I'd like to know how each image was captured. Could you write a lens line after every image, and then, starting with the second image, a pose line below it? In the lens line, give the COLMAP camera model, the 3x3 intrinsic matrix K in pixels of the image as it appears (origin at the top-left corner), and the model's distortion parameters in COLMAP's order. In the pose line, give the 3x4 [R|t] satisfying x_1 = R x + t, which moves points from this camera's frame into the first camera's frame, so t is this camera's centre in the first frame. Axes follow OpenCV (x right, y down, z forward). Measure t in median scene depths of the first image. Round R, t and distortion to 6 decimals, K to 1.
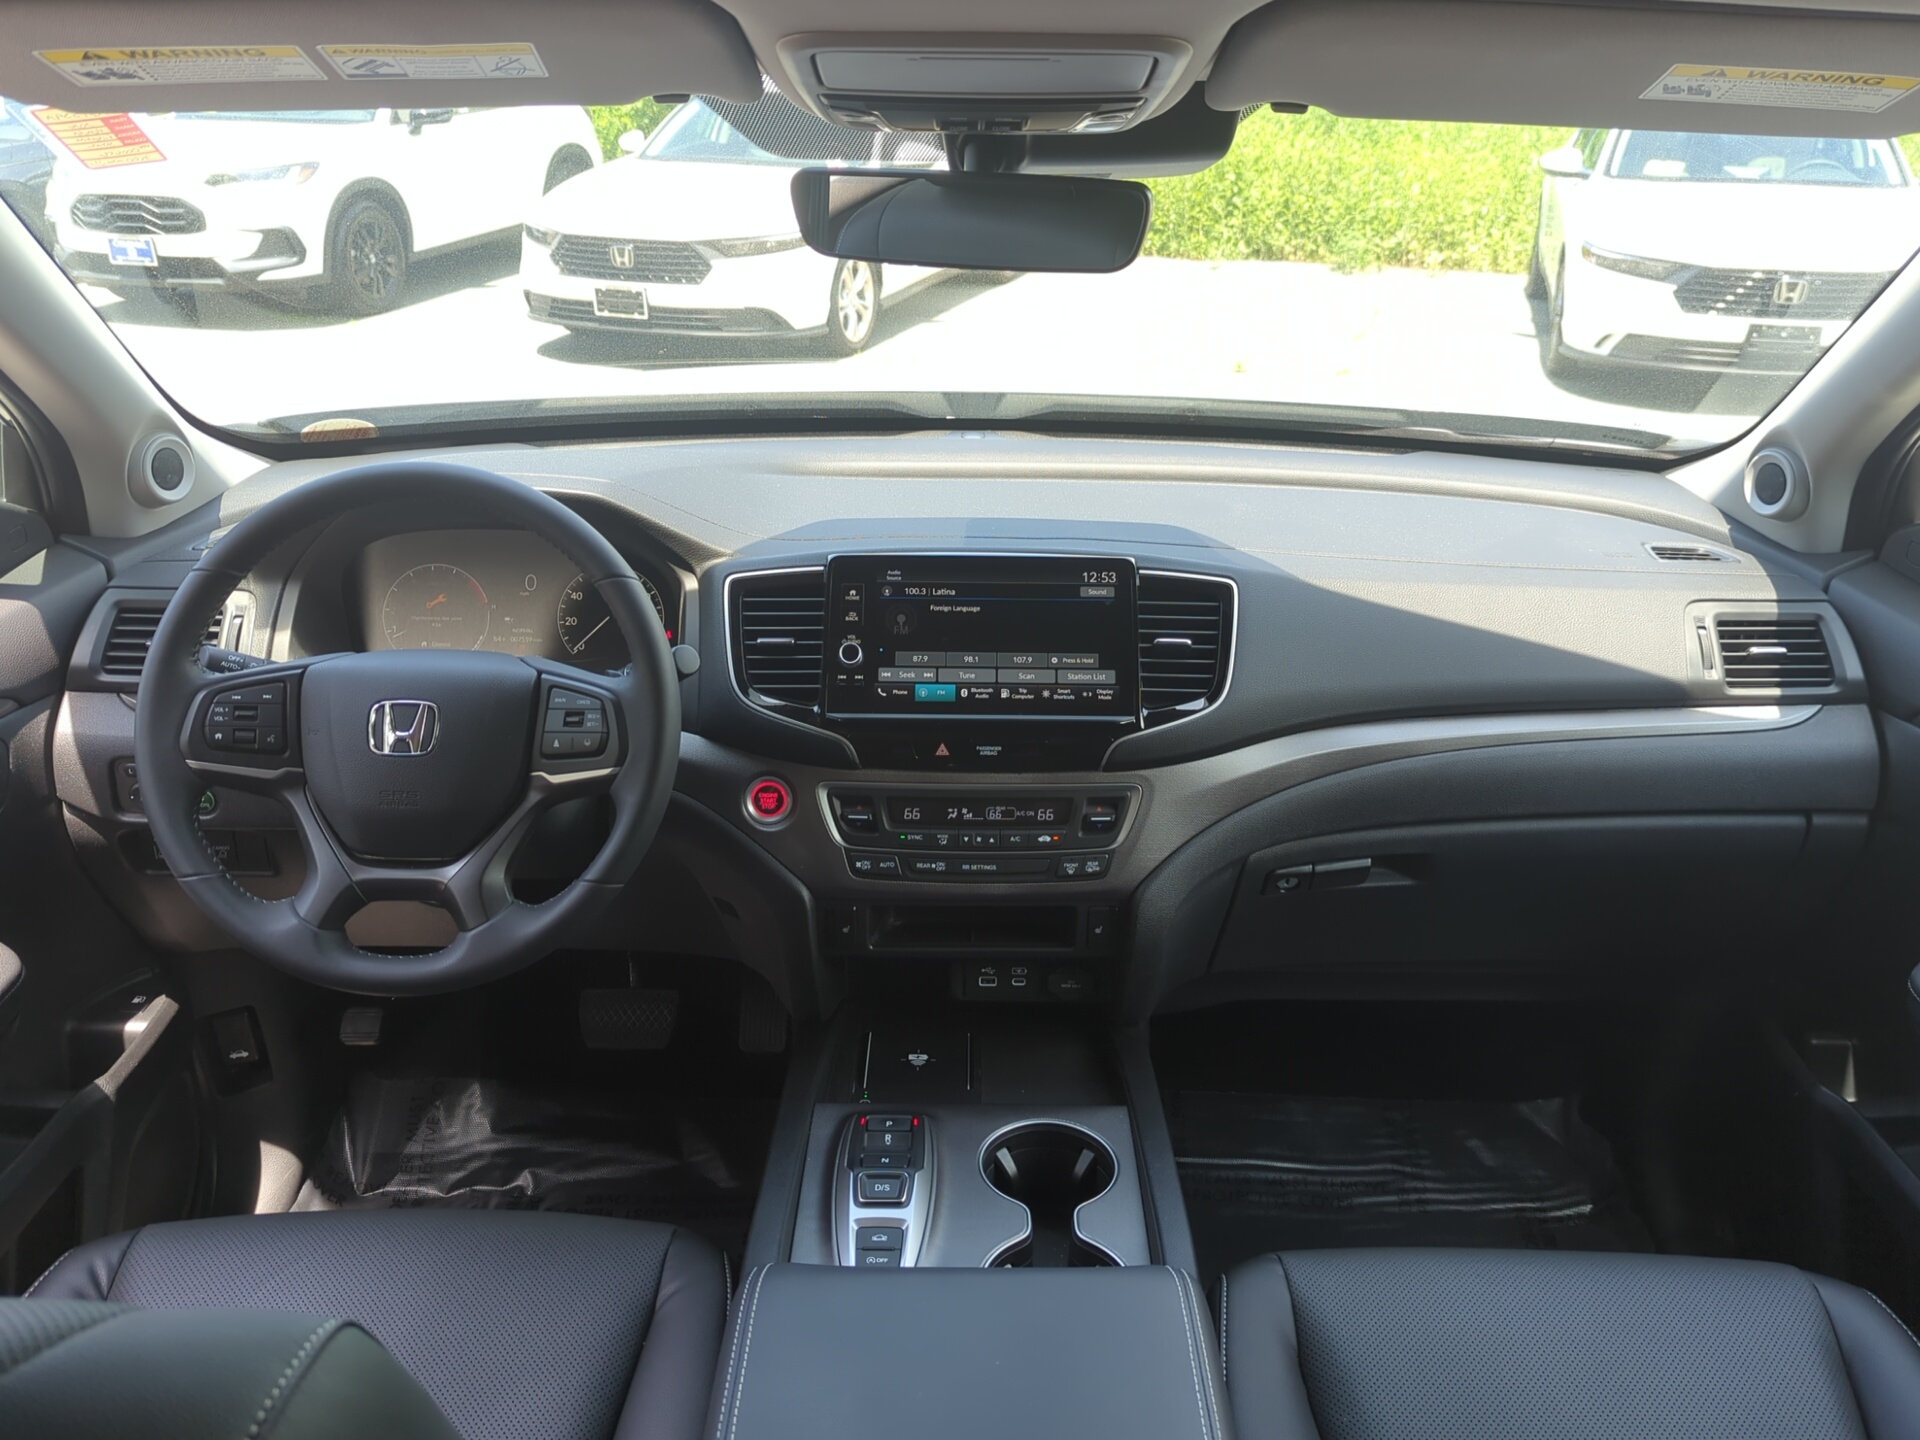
lens RADIAL K [[1555.8, 0, 980.3], [0, 1555.8, 694.2], [0, 0, 1]] dist [0.058941, -0.057019]
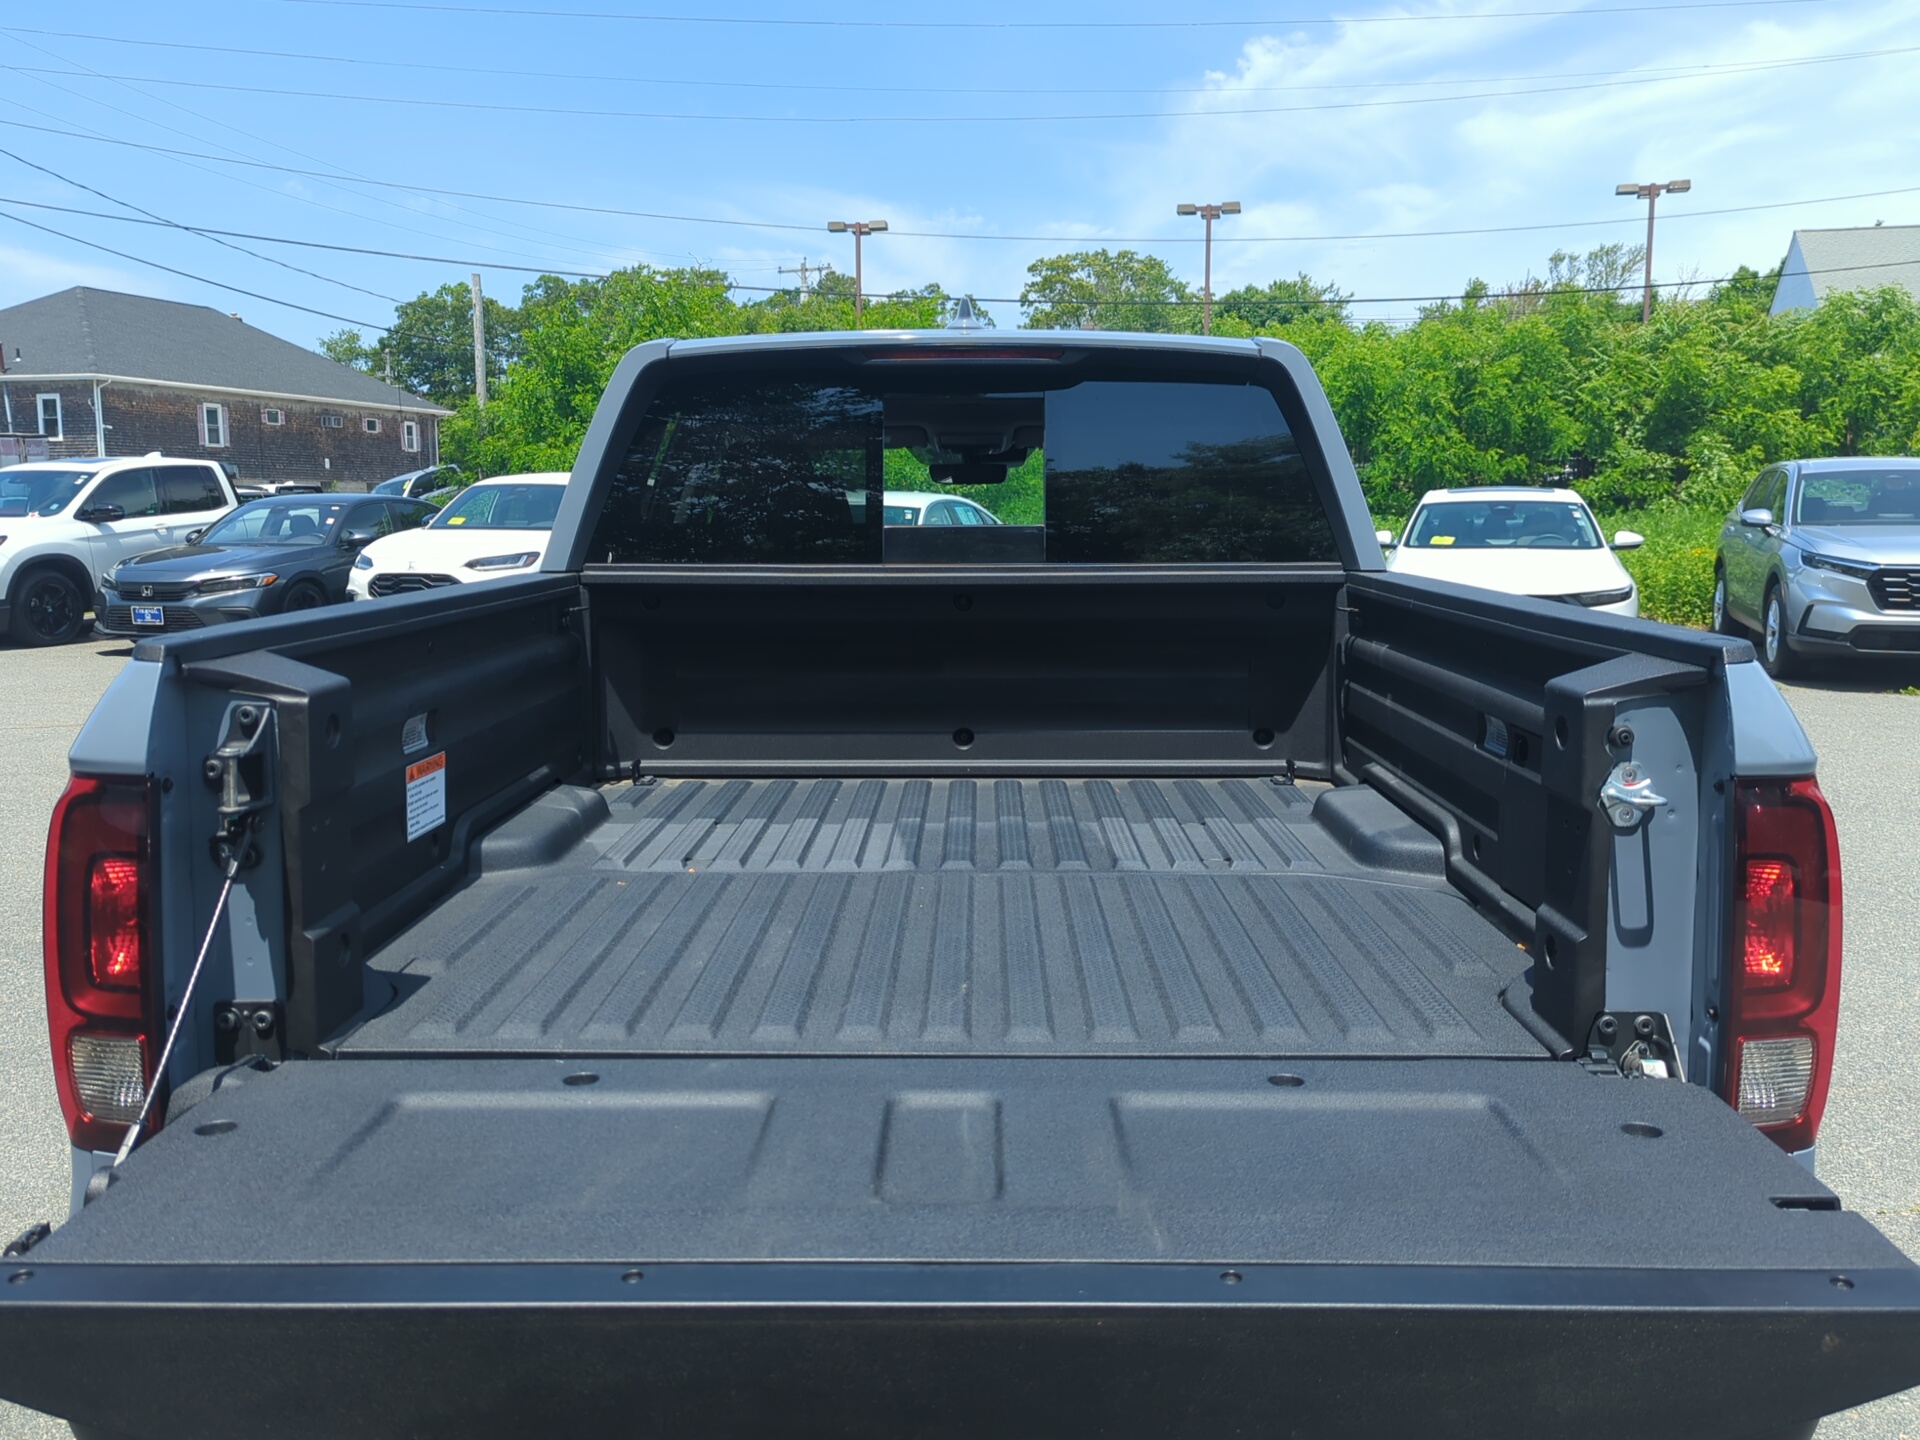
lens RADIAL K [[1555.8, 0, 982.7], [0, 1555.8, 703.6], [0, 0, 1]] dist [0.058941, -0.057019]
pose [[0.999844, -0.013151, -0.011821, 0.073481], [0.009715, 0.967096, -0.254228, 1.142024], [0.014775, 0.254073, 0.967072, -2.434028]]
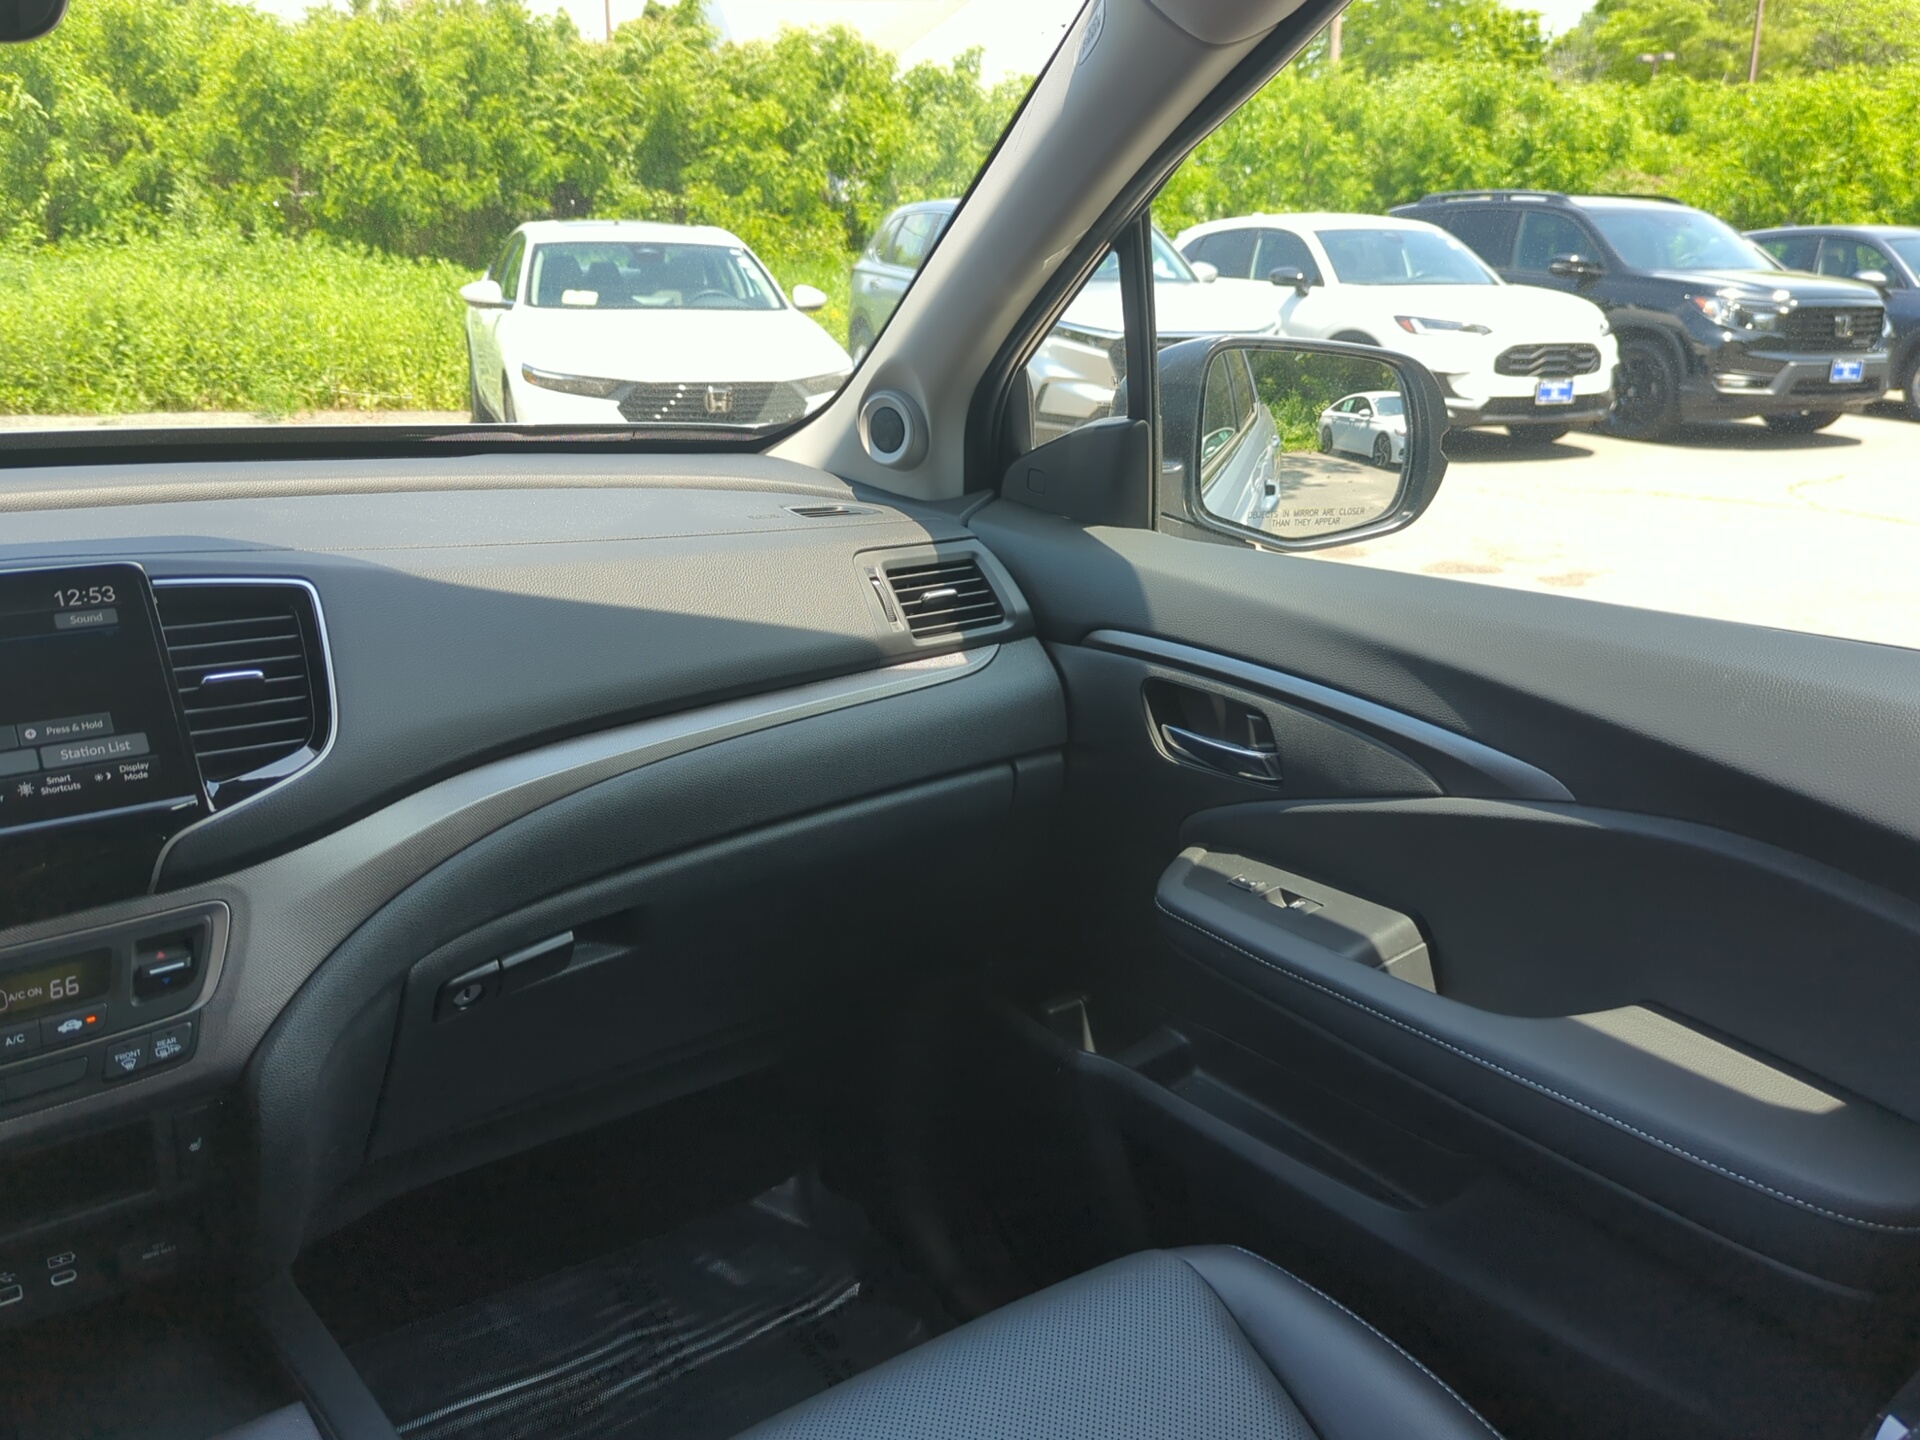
lens RADIAL K [[1555.8, 0, 978.0], [0, 1555.8, 690.6], [0, 0, 1]] dist [0.058941, -0.057019]
pose [[0.797707, -0.161966, 0.580887, -0.011667], [0.219486, 0.975169, -0.029508, 0.057987], [-0.561684, 0.151036, 0.813449, 0.266977]]
